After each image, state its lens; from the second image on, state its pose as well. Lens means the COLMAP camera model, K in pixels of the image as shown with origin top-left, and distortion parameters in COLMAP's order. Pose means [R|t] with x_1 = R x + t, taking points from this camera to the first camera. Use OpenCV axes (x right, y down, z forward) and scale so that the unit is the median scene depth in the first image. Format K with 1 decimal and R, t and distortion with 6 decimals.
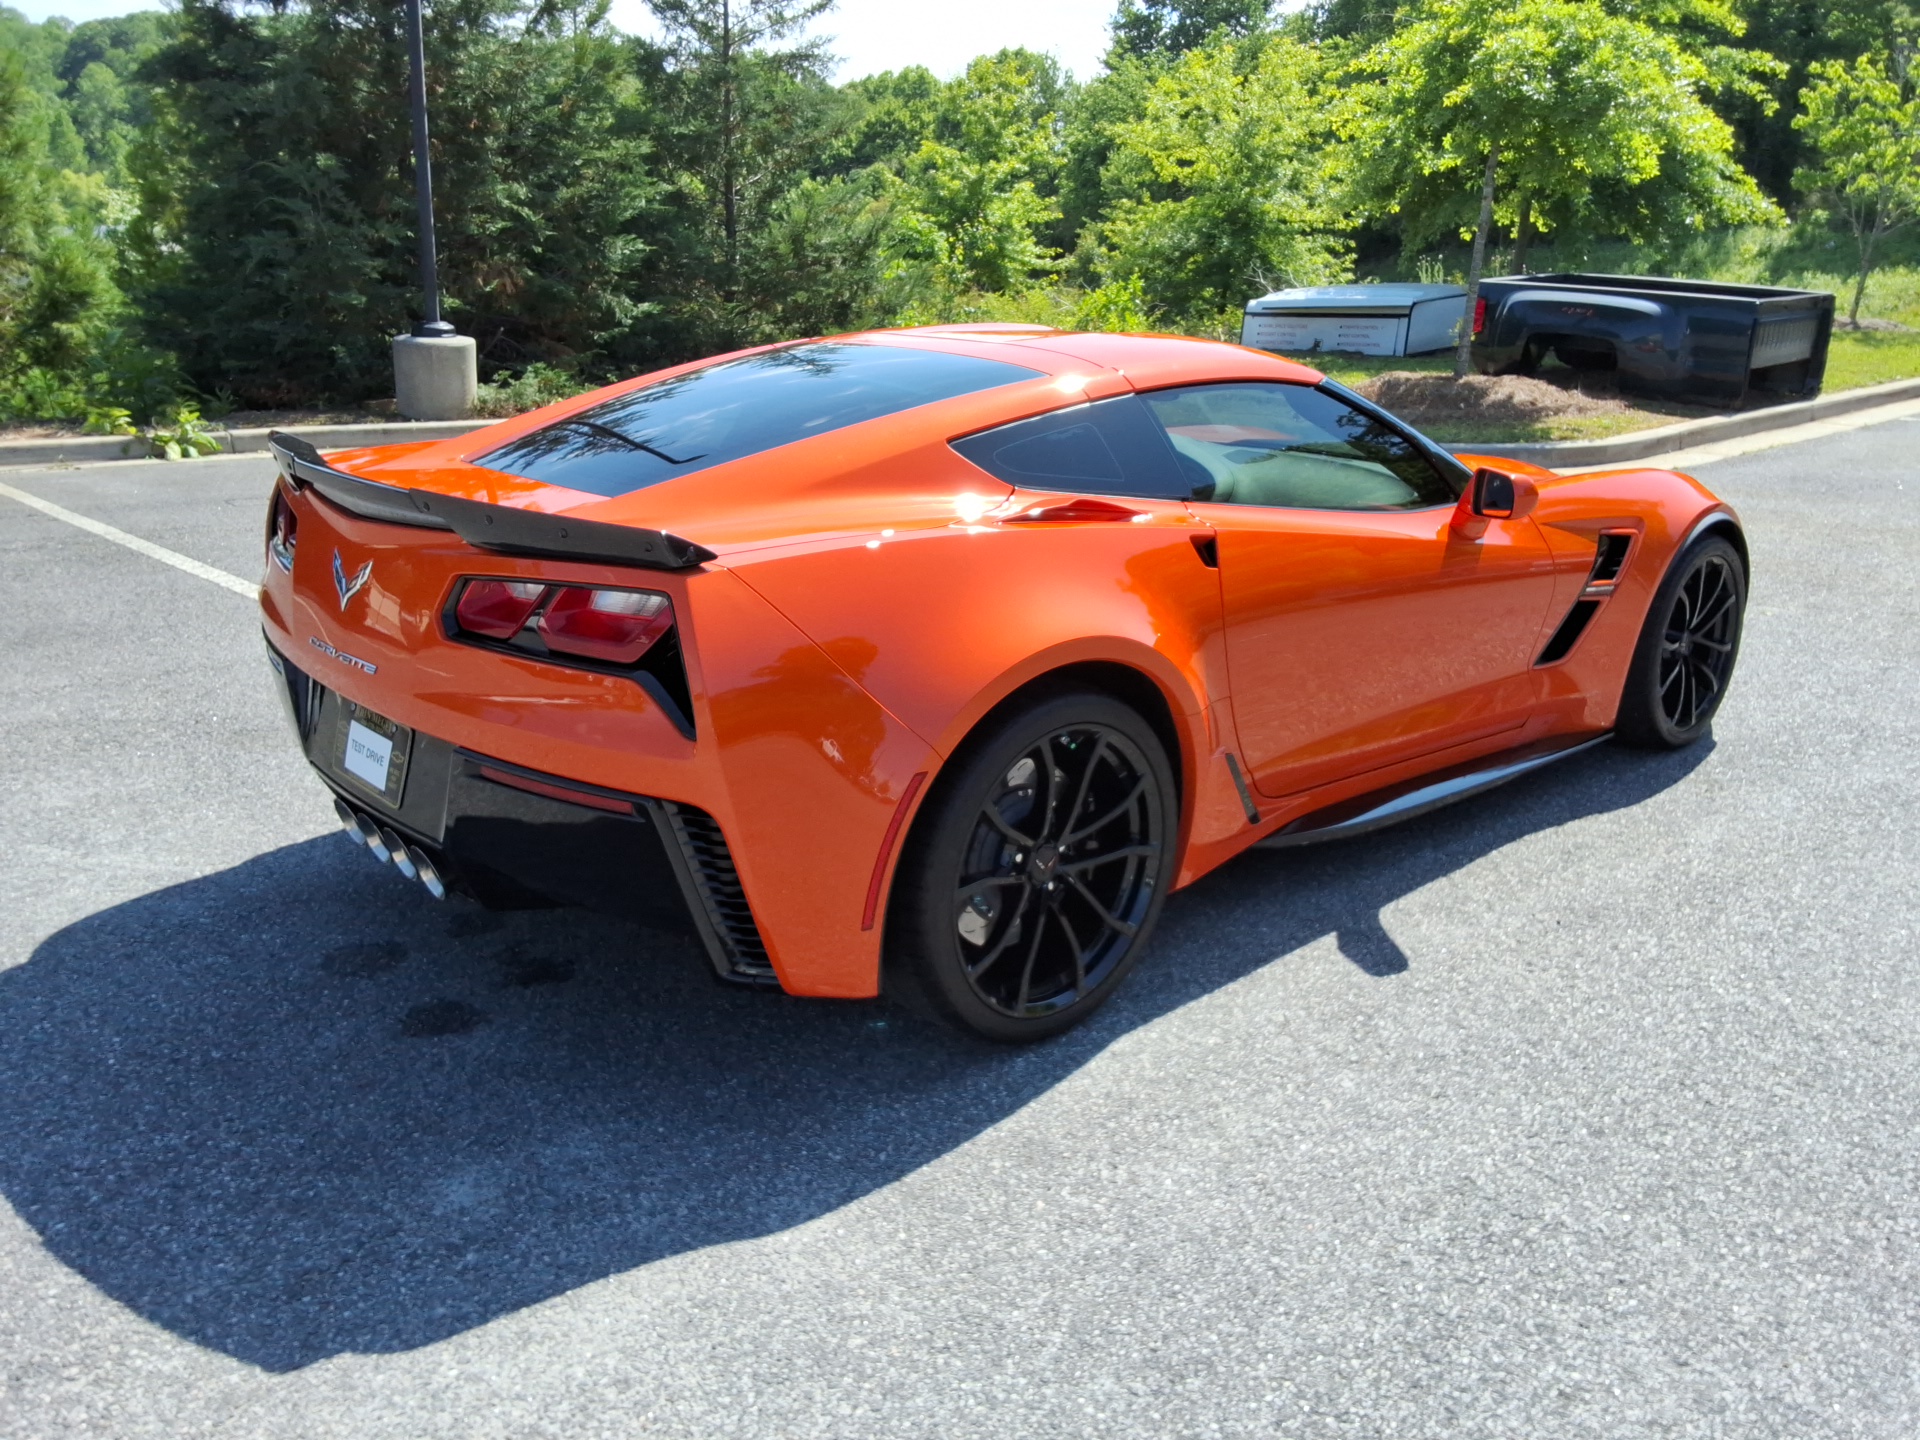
lens RADIAL K [[1544.5, 0, 965.6], [0, 1544.5, 714.2], [0, 0, 1]] dist [0.093707, -0.145680]
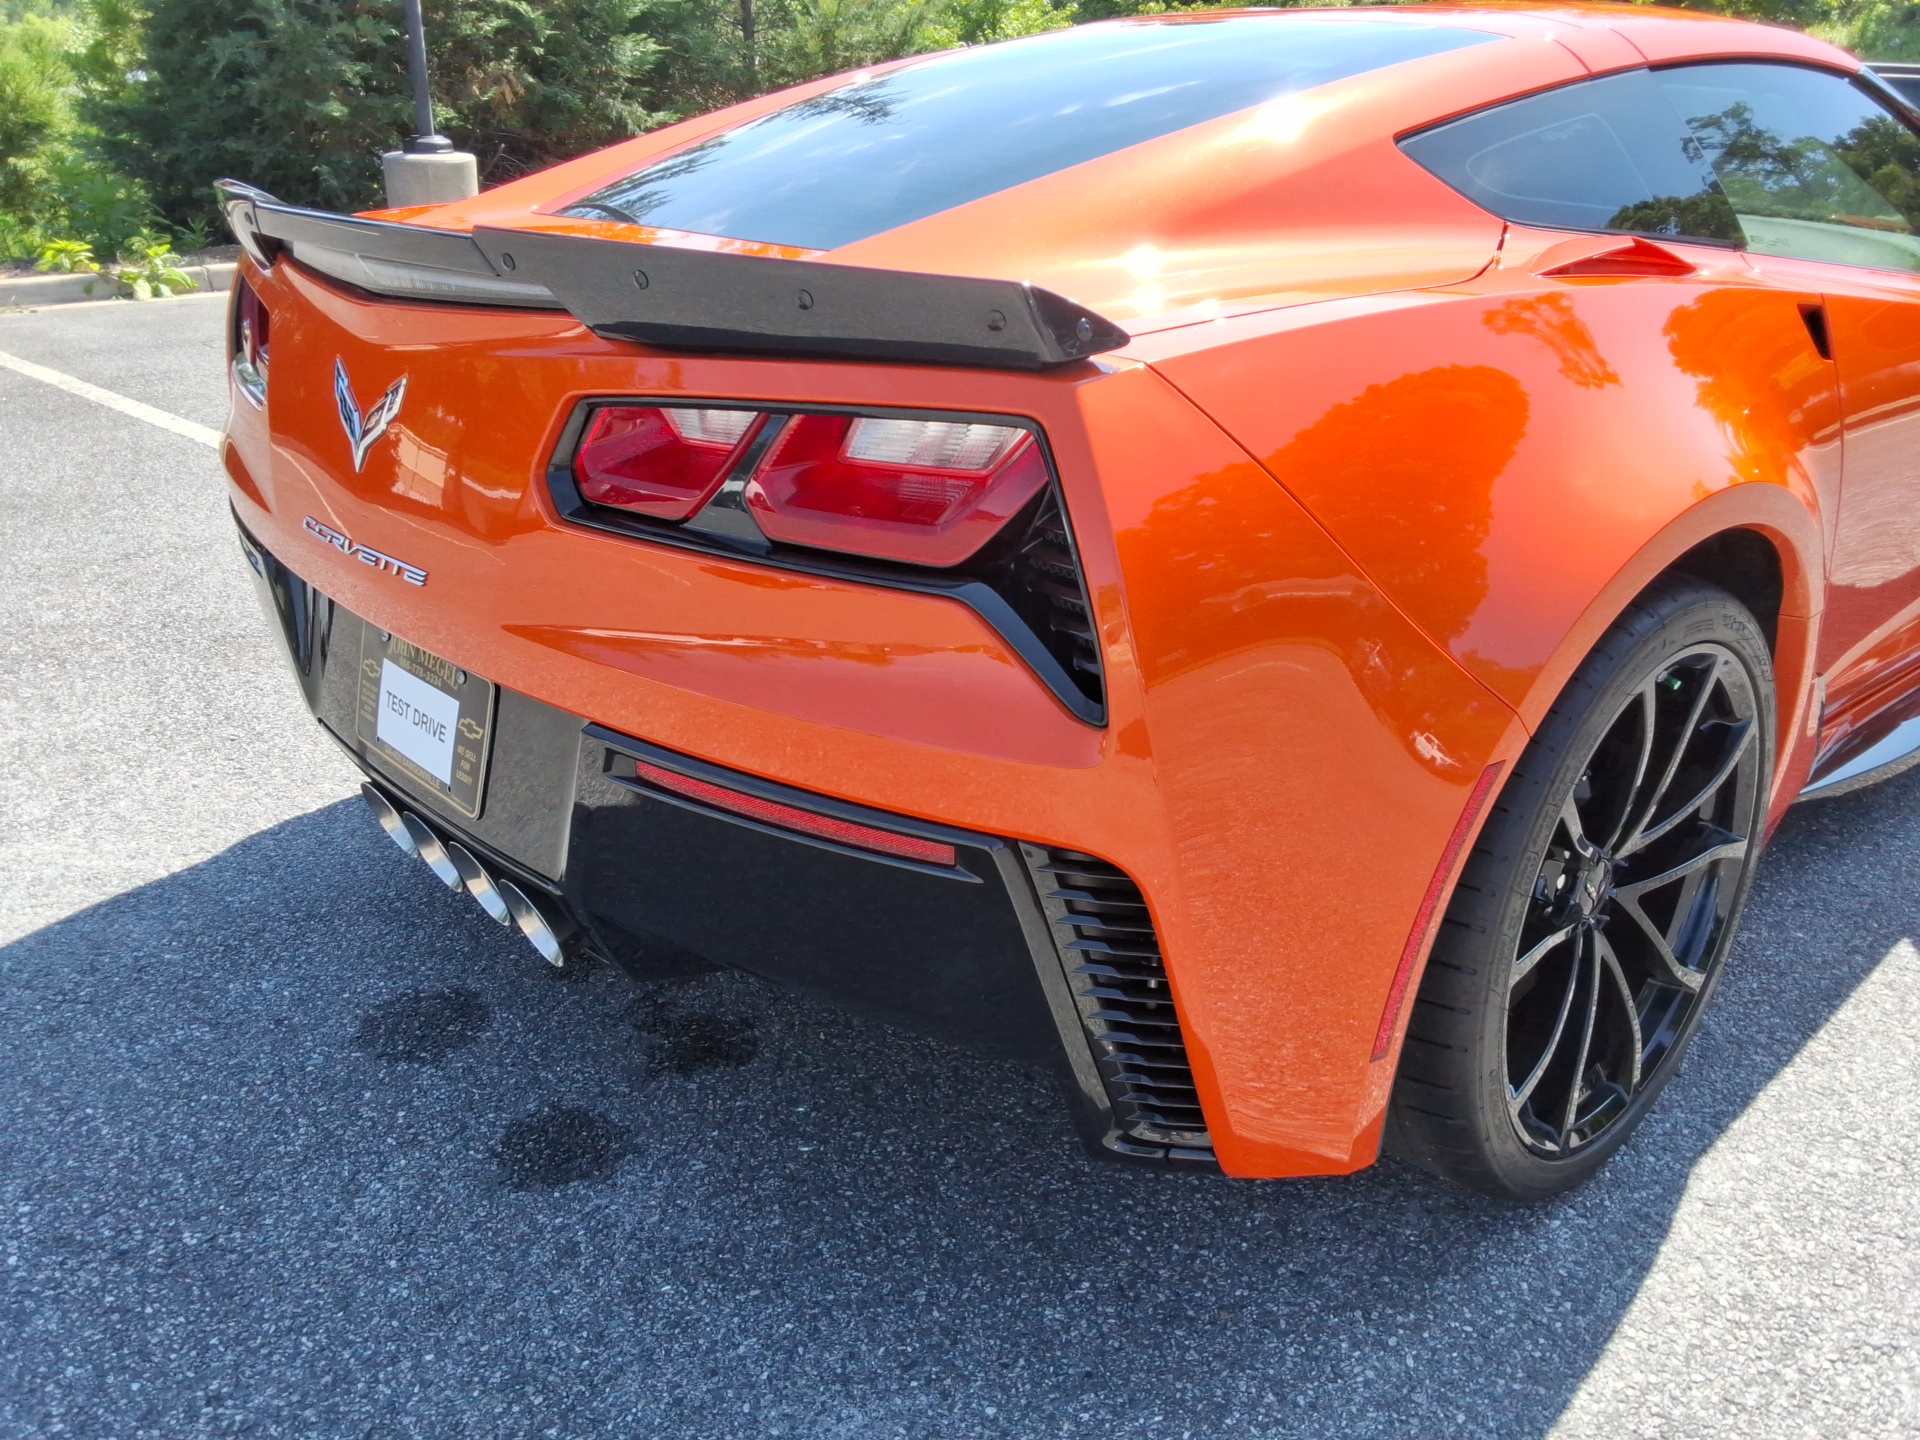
lens RADIAL K [[1544.5, 0, 966.7], [0, 1544.5, 712.6], [0, 0, 1]] dist [0.093707, -0.145680]
pose [[0.999737, -0.021910, -0.006723, -0.158116], [0.022458, 0.995047, 0.096831, -0.025925], [0.004568, -0.096957, 0.995278, 0.384761]]
